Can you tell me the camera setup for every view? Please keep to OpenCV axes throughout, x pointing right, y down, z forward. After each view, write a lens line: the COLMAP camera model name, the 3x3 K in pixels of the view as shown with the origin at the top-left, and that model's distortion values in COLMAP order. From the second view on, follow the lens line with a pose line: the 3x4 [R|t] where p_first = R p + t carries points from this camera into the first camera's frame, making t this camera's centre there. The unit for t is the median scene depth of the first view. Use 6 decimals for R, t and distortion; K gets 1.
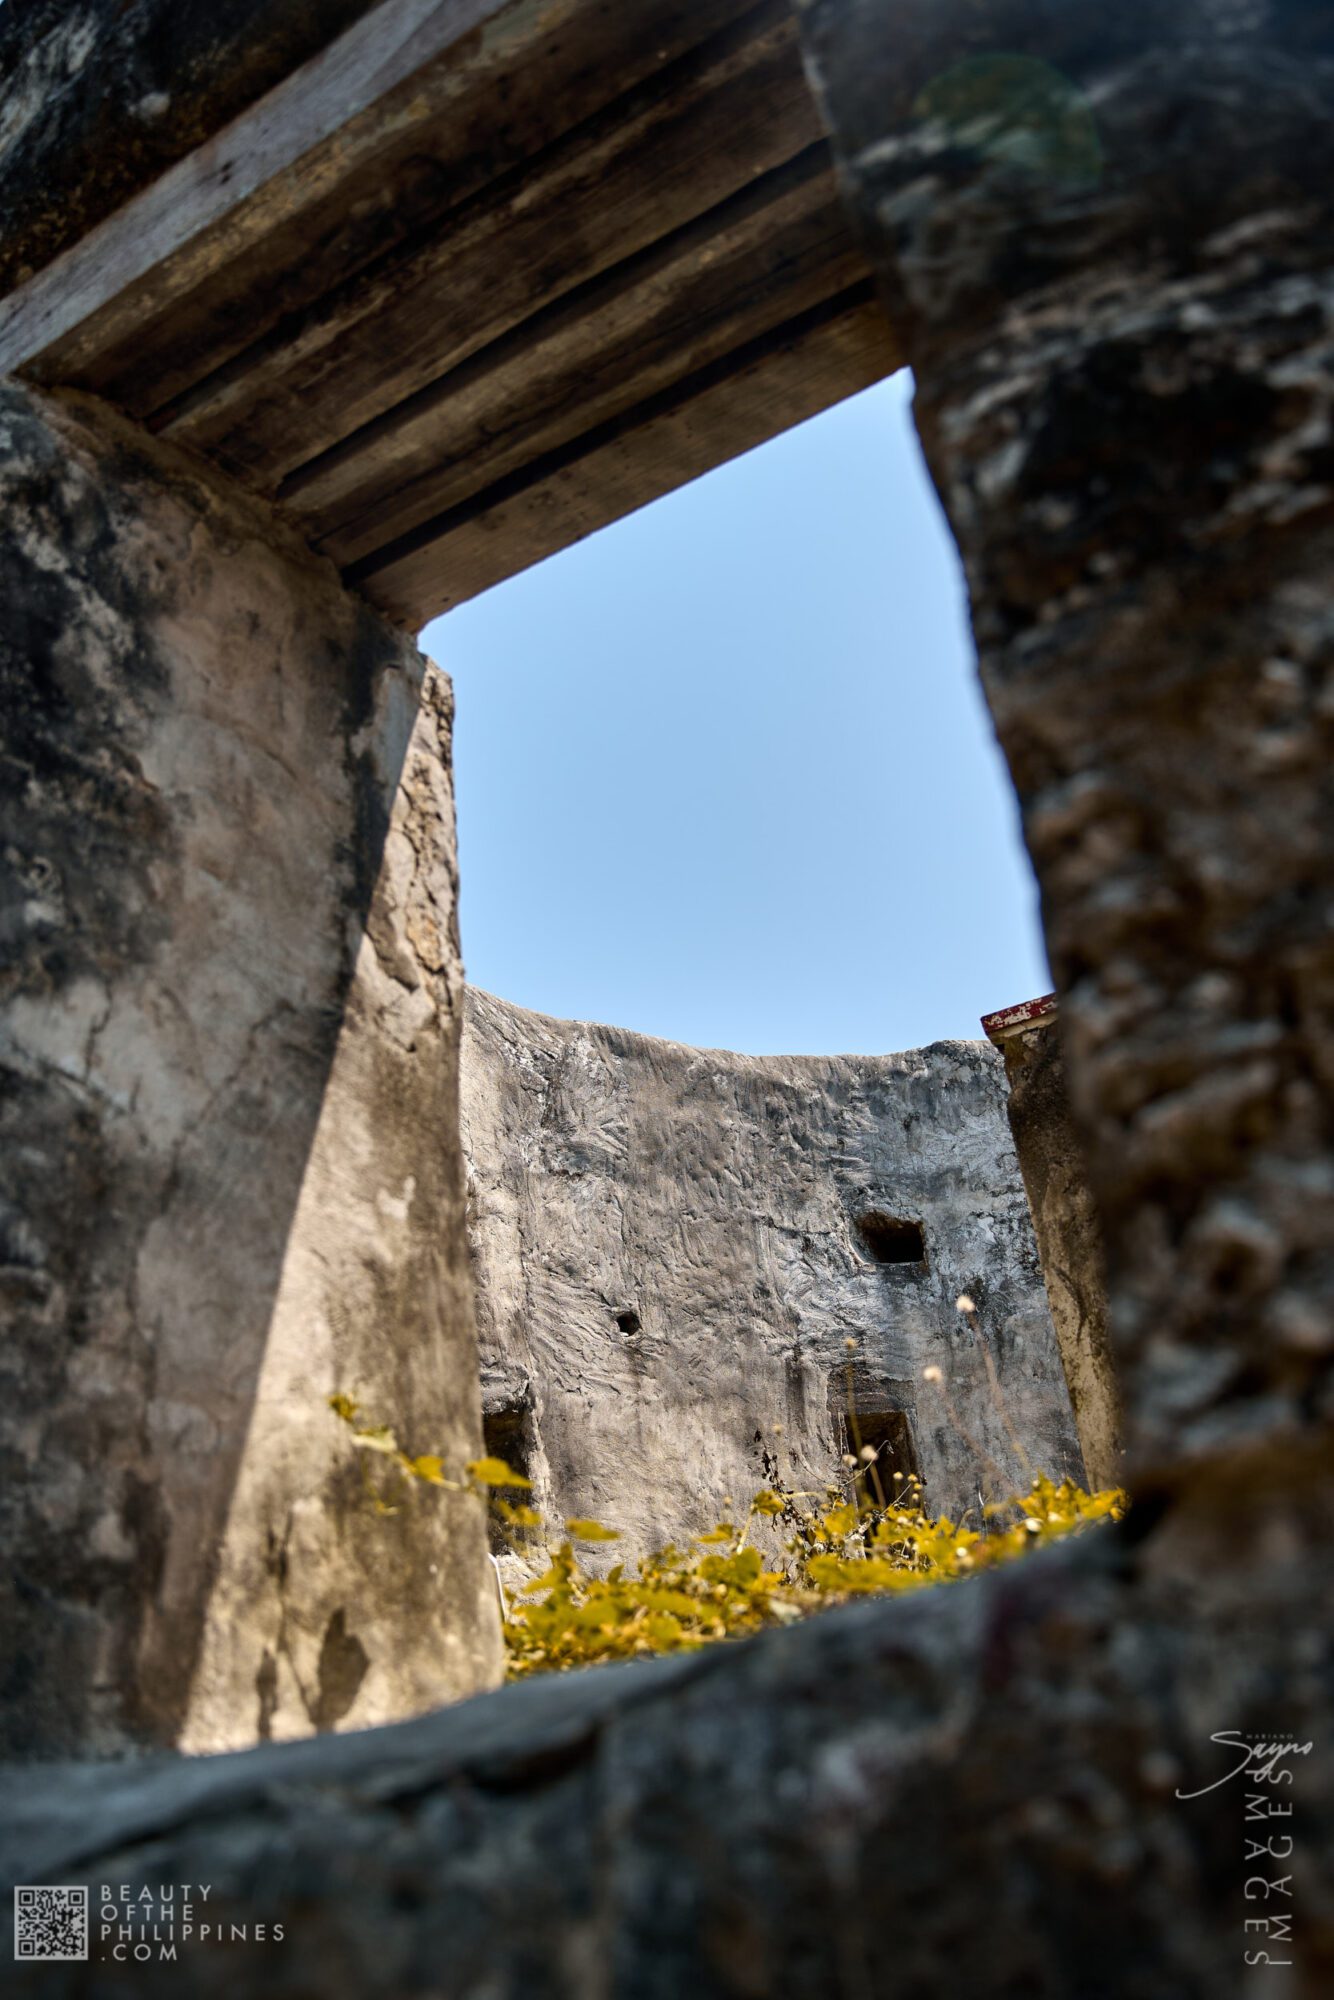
lens RADIAL K [[1628.3, 0, 667.0], [0, 1628.3, 1000.0], [0, 0, 1]] dist [-0.085063, 0.110948]
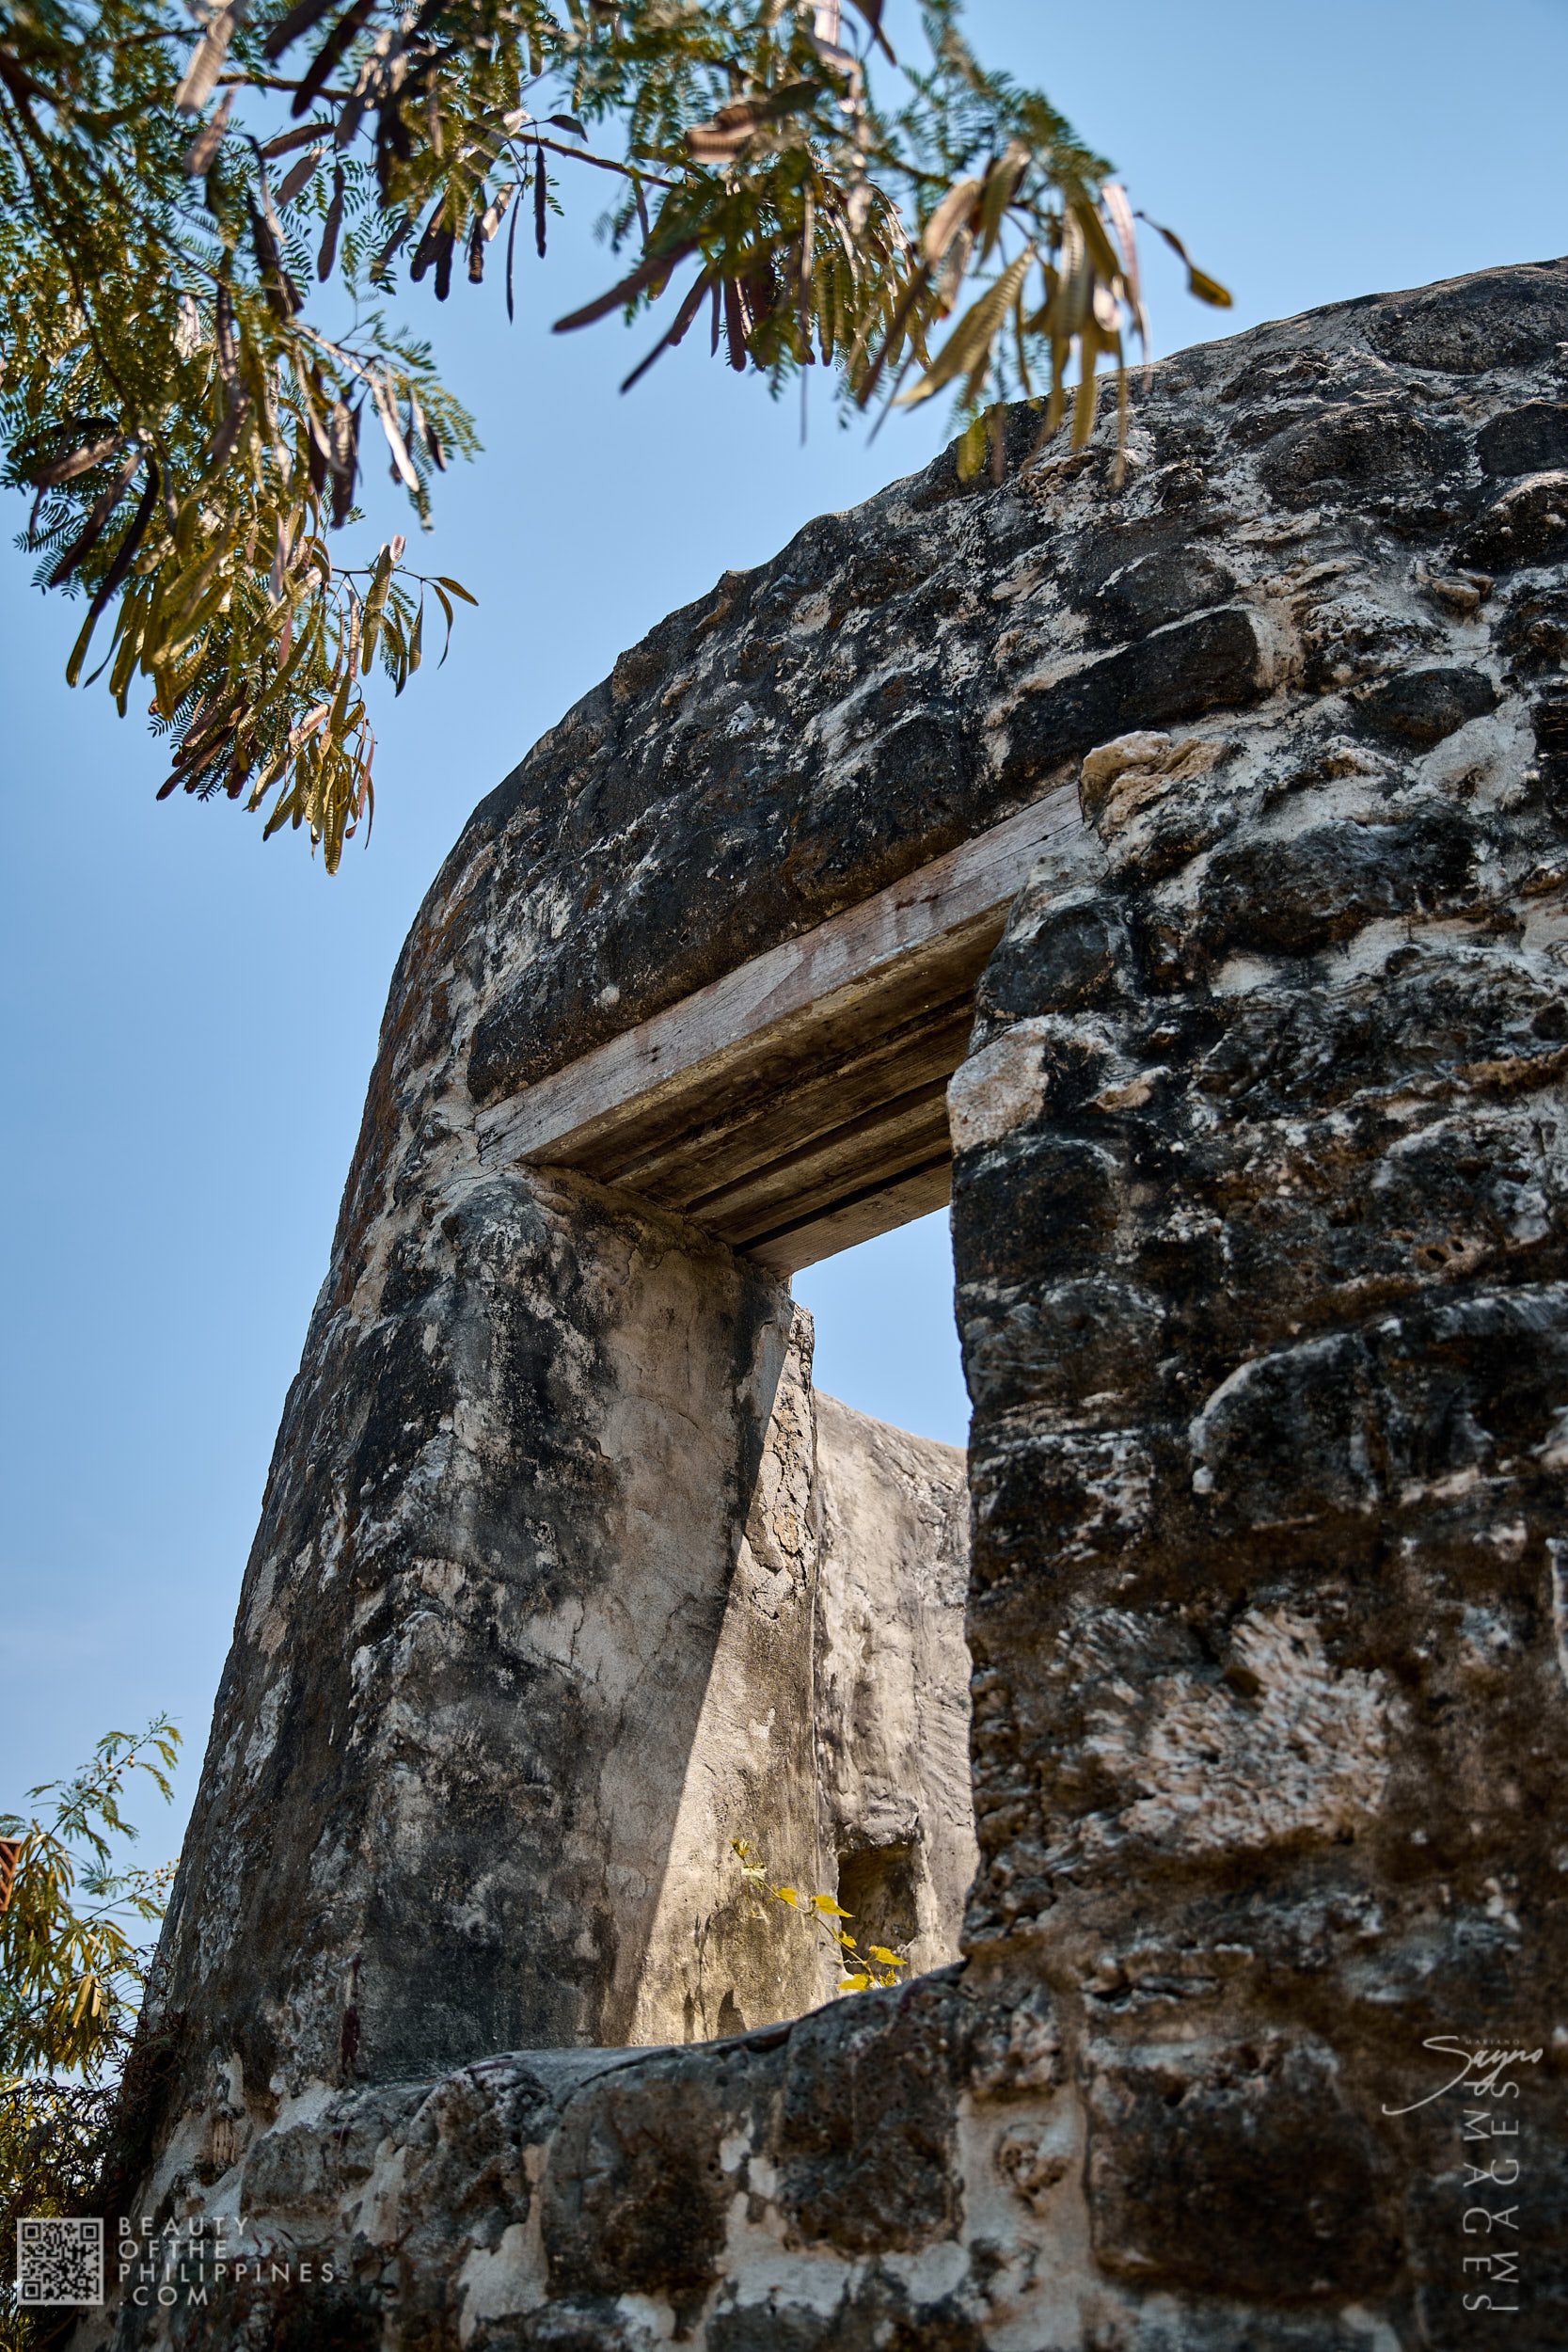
lens RADIAL K [[1914.7, 0, 784.0], [0, 1914.7, 1176.0], [0, 0, 1]] dist [-0.085063, 0.110948]
pose [[0.982671, -0.007957, -0.185185, 0.182656], [-0.006187, 0.997113, -0.075677, -0.250626], [0.185253, 0.075512, 0.979785, -0.754322]]
